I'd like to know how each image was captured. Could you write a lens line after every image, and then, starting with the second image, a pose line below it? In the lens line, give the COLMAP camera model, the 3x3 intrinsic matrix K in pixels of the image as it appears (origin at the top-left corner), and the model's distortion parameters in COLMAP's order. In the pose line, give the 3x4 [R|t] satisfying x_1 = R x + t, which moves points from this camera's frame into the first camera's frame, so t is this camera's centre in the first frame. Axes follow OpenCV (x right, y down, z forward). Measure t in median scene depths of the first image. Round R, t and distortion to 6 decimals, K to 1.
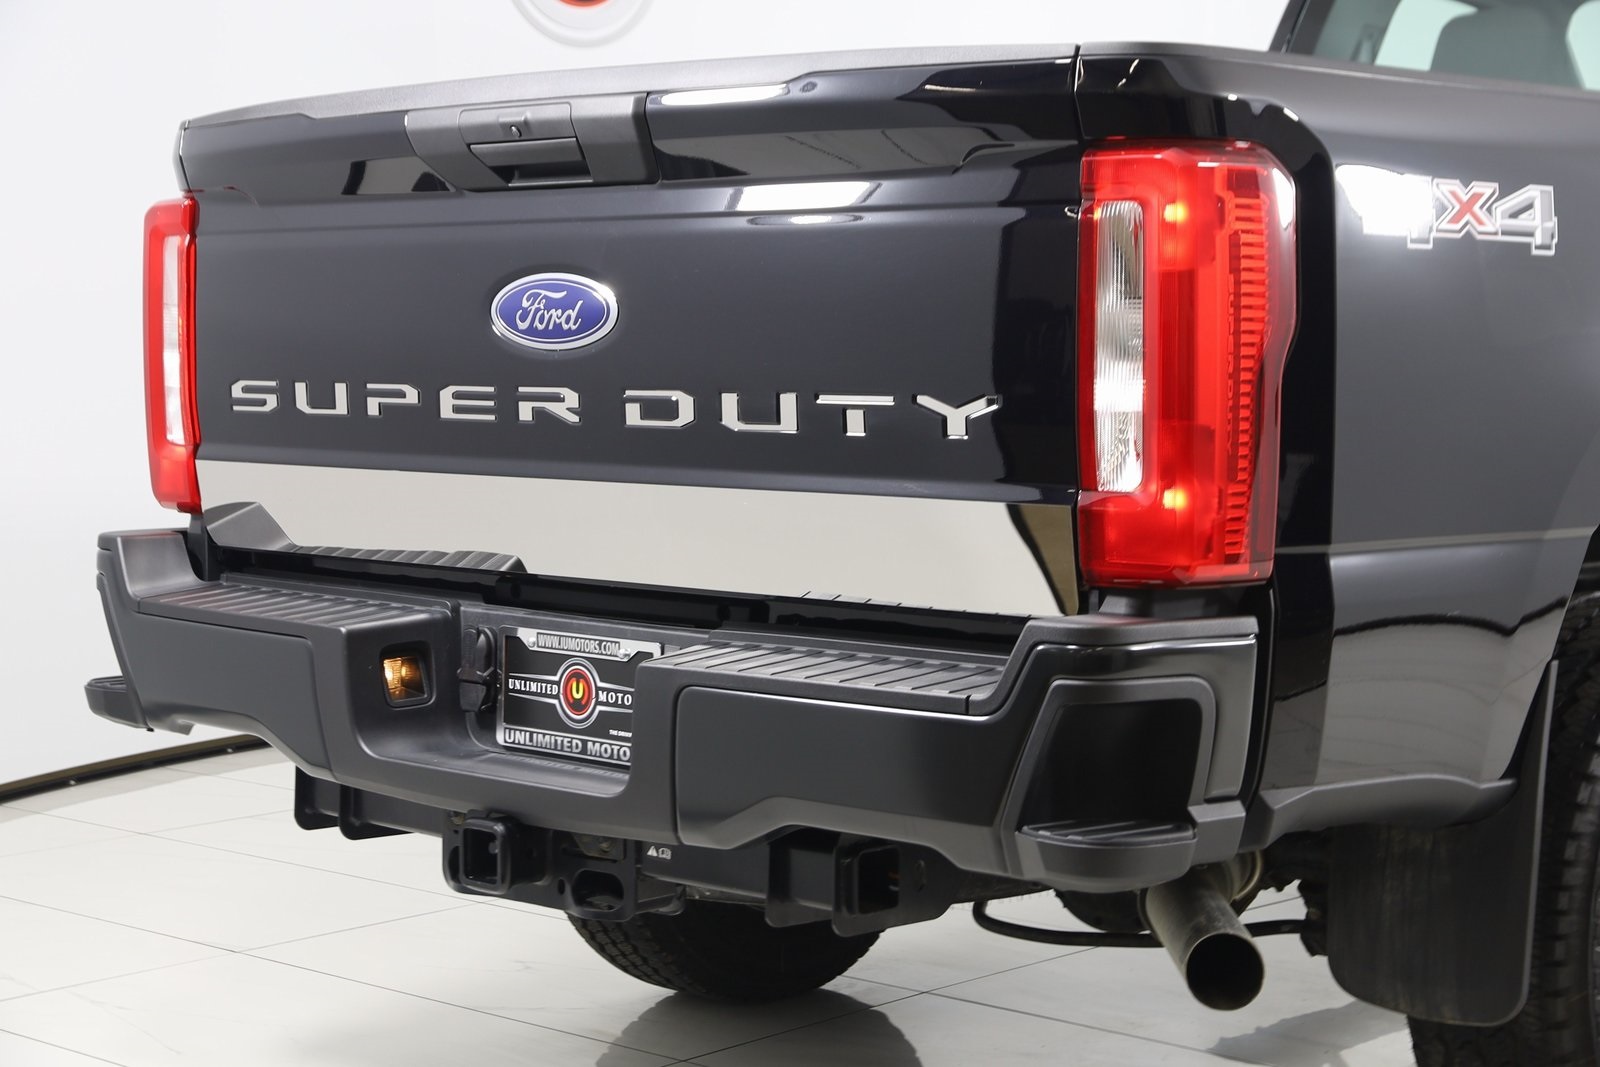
lens RADIAL K [[2749.1, 0, 805.0], [0, 2749.1, 527.3], [0, 0, 1]] dist [0.132966, 0.062594]
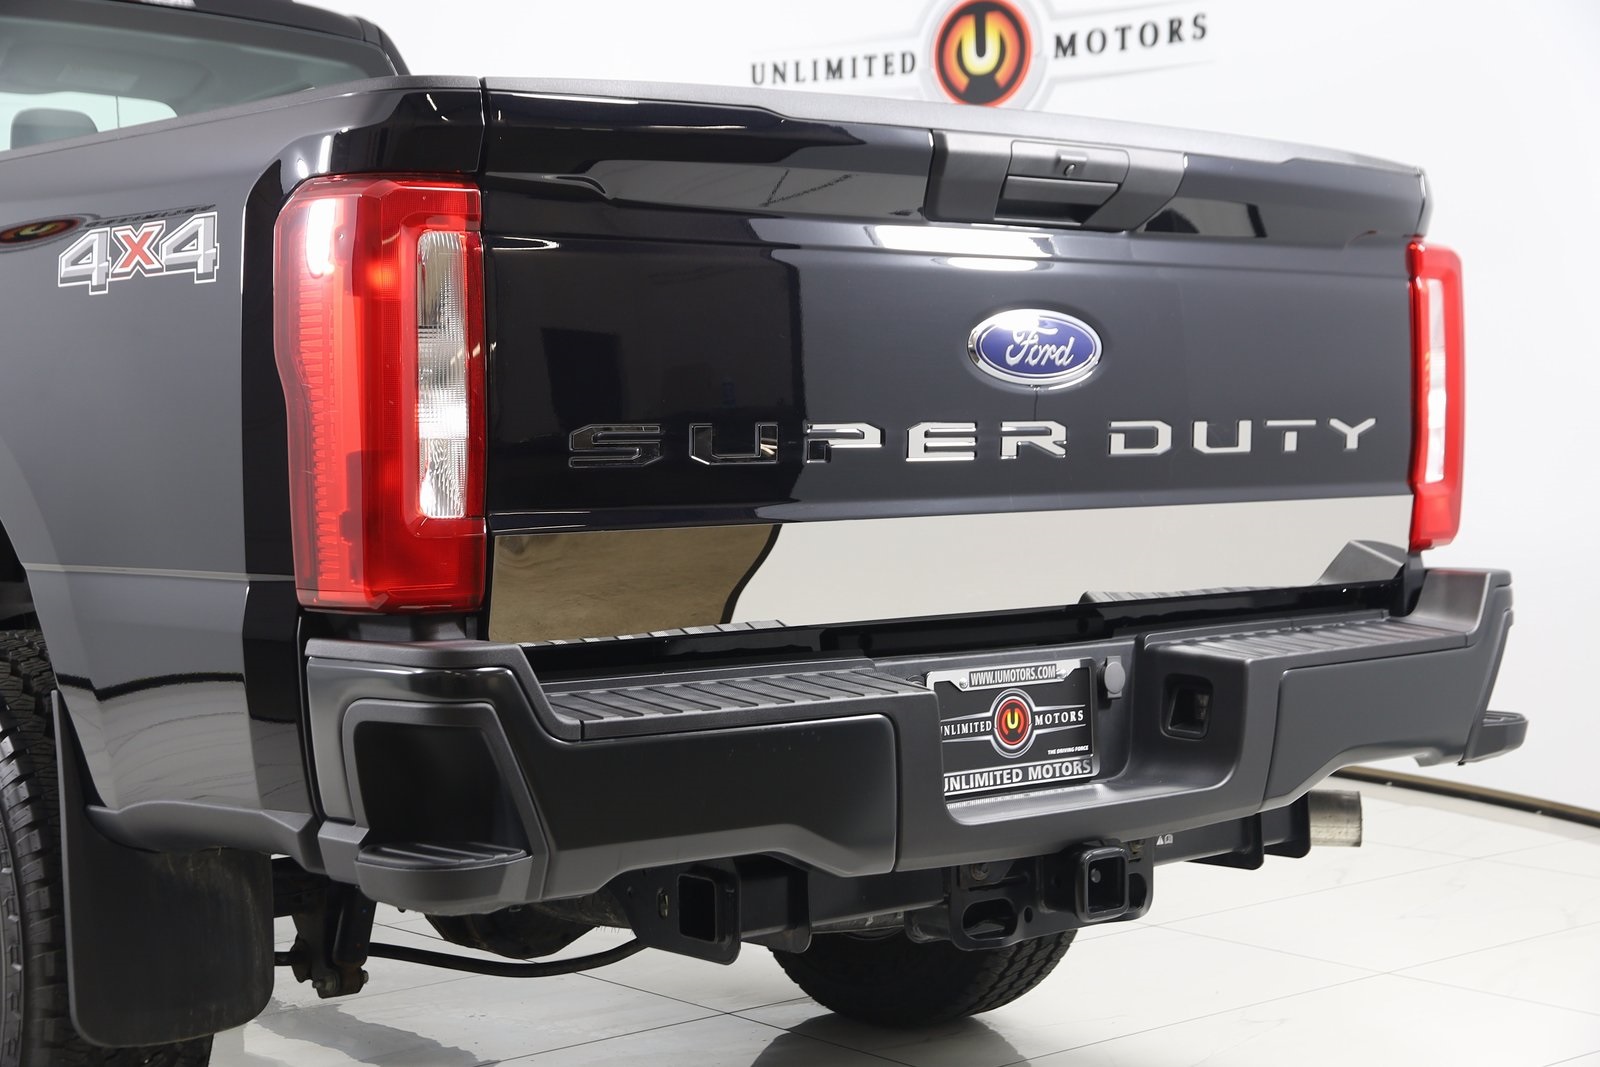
lens RADIAL K [[2508.8, 0, 801.2], [0, 2508.8, 535.7], [0, 0, 1]] dist [0.130705, 0.117321]
pose [[0.113323, -0.046917, 0.992450, -1.019991], [0.078851, 0.996159, 0.038089, -0.050778], [-0.990424, 0.073939, 0.116587, 0.975263]]
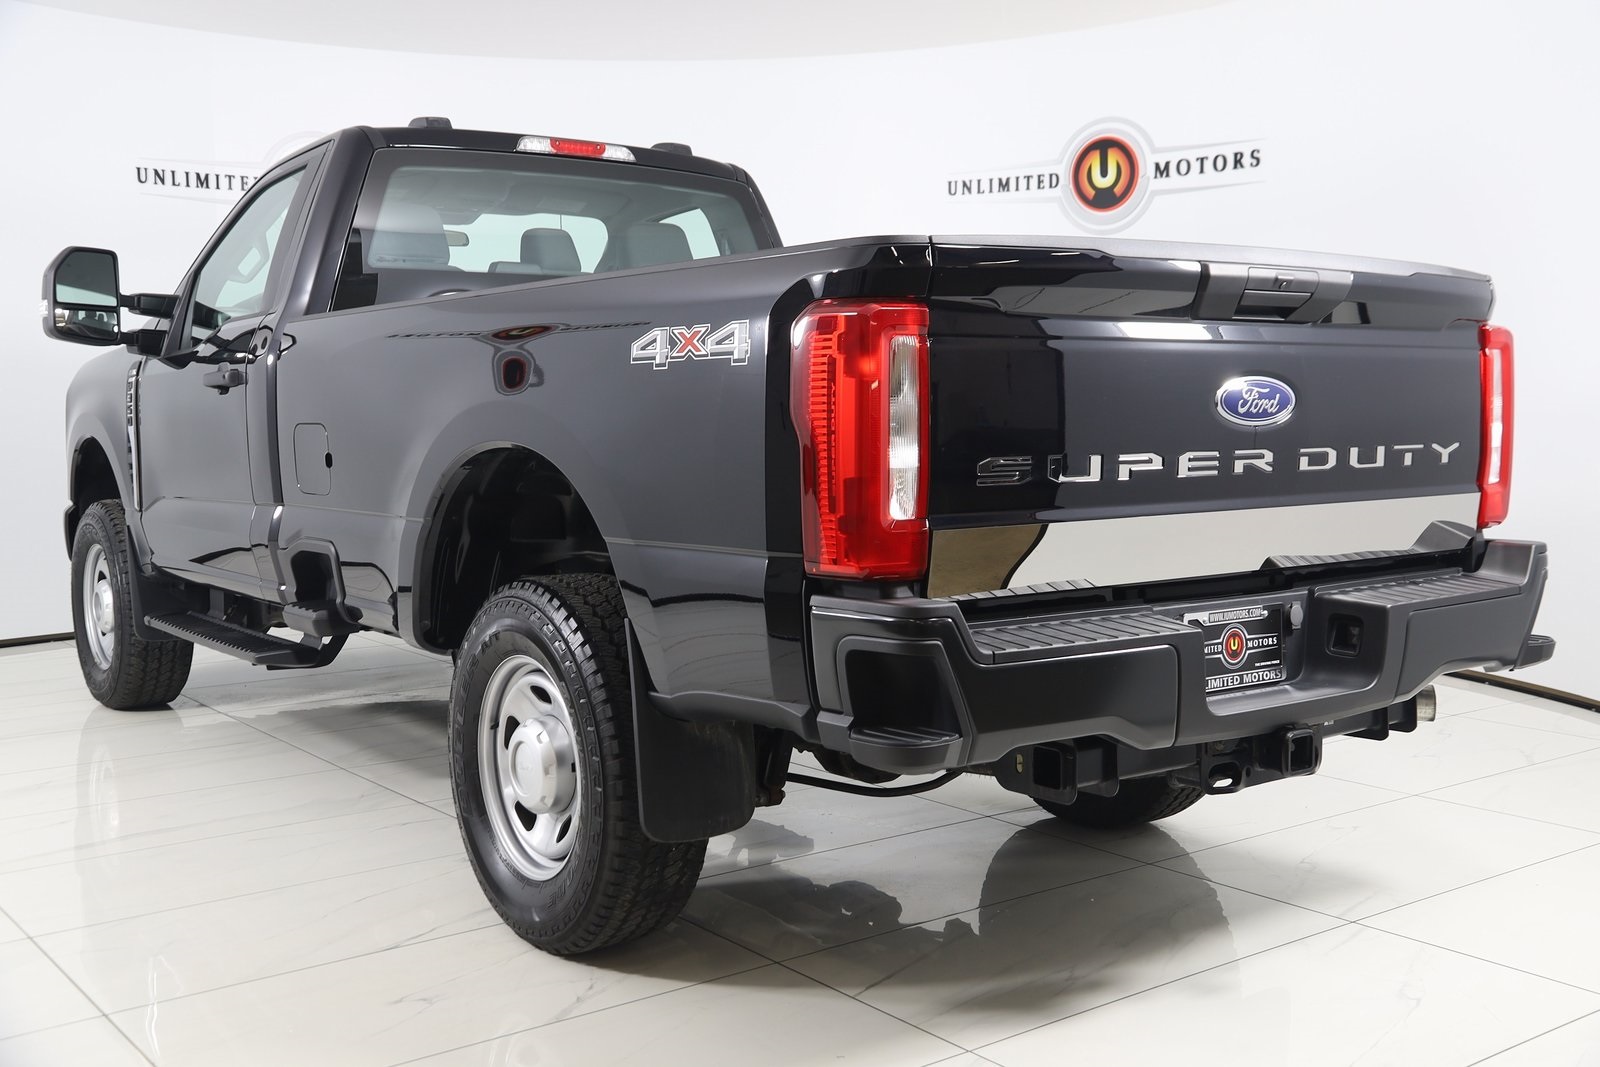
lens RADIAL K [[1654.6, 0, 808.3], [0, 1654.6, 524.9], [0, 0, 1]] dist [-0.002254, 0.164880]
pose [[0.174158, -0.076359, 0.981753, -1.049011], [0.075166, 0.995111, 0.064064, -0.086931], [-0.981845, 0.062637, 0.179046, 1.076745]]
